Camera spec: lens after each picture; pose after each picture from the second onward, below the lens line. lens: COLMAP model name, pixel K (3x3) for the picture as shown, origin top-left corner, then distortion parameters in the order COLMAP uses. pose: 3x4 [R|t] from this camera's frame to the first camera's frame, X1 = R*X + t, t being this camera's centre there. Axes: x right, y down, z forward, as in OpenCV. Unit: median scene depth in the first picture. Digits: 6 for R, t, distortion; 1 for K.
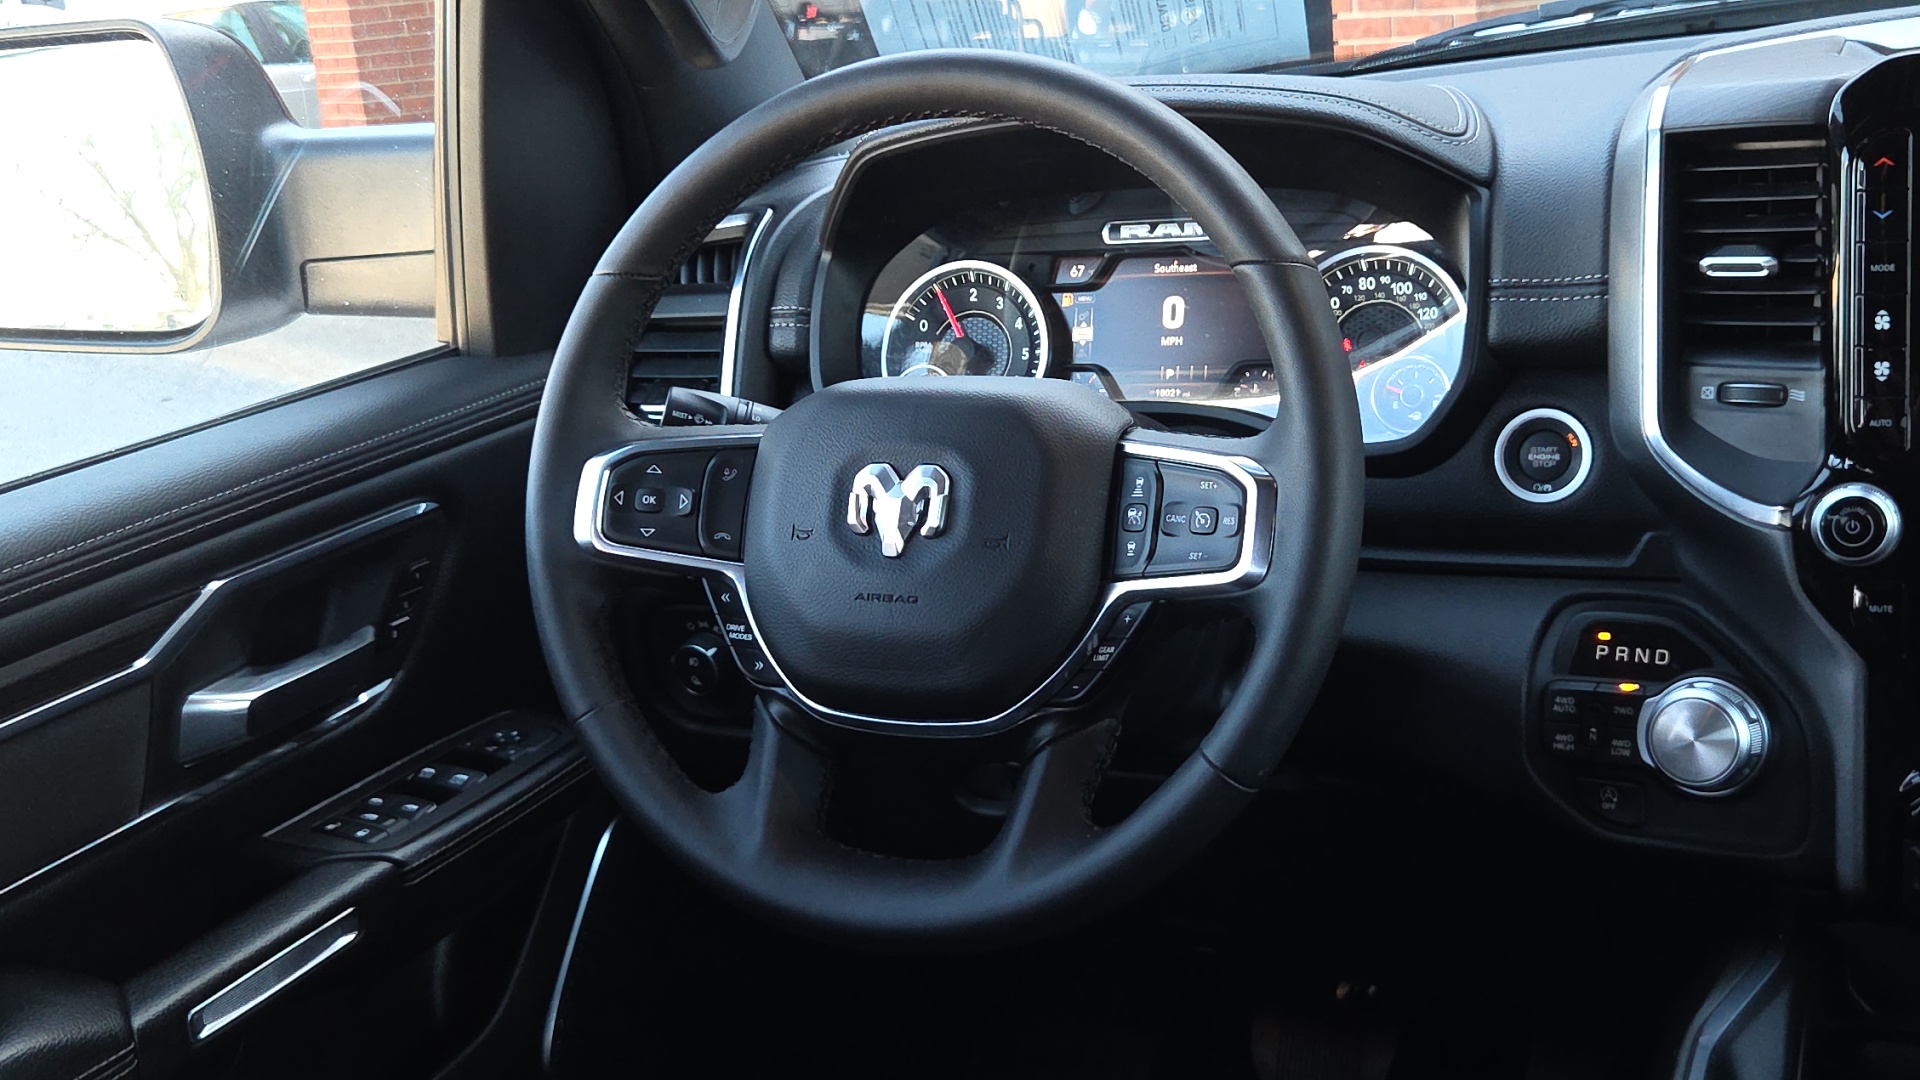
lens RADIAL K [[2328.0, 0, 962.8], [0, 2328.0, 532.5], [0, 0, 1]] dist [0.059649, 0.000000]
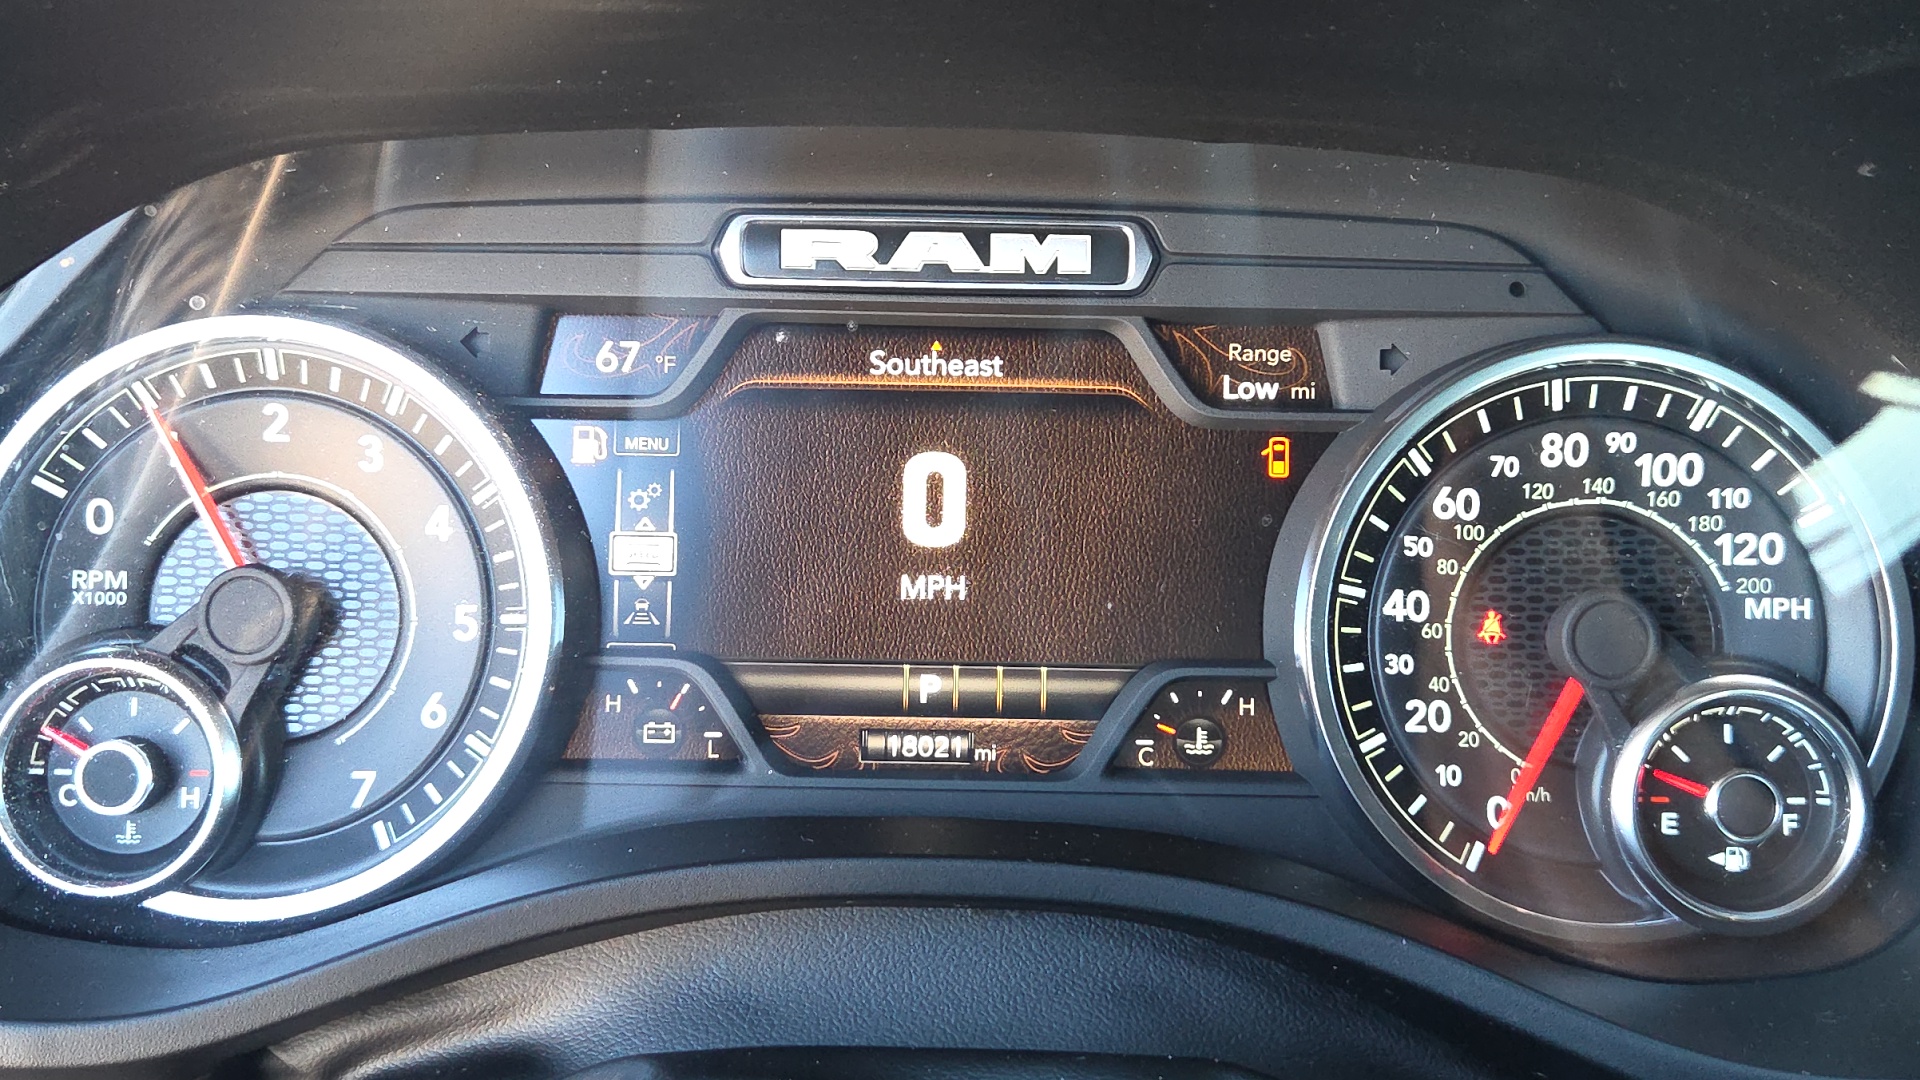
lens RADIAL K [[1969.0, 0, 949.3], [0, 1969.0, 546.6], [0, 0, 1]] dist [0.034489, 0.000000]
pose [[0.913235, -0.025492, 0.406636, -0.026214], [-0.004194, 0.997400, 0.071945, -0.129312], [-0.407413, -0.067408, 0.910753, 0.890212]]
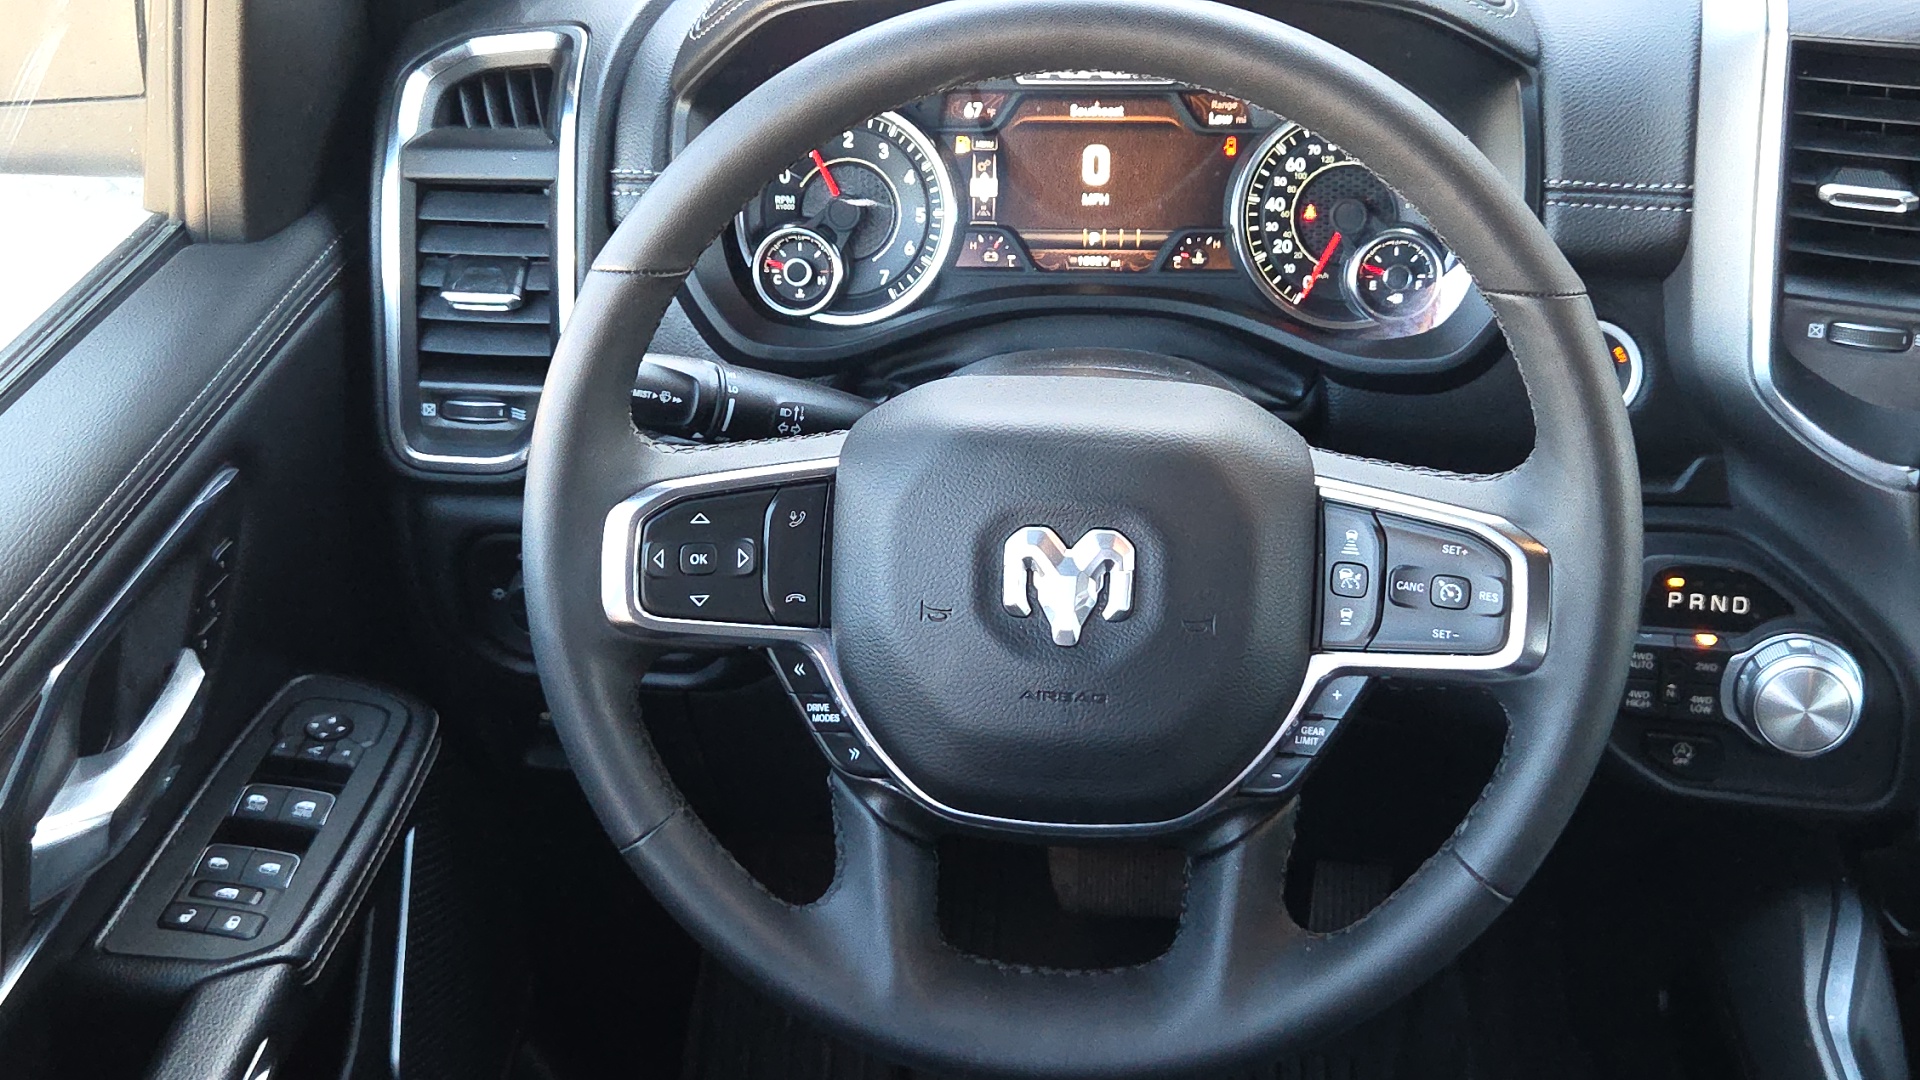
lens RADIAL K [[2328.0, 0, 927.8], [0, 2328.0, 506.4], [0, 0, 1]] dist [0.059649, 0.000000]
pose [[0.944626, -0.089731, 0.315643, -0.298135], [0.015377, 0.972935, 0.230567, -0.204452], [-0.327789, -0.212946, 0.920439, 0.247650]]
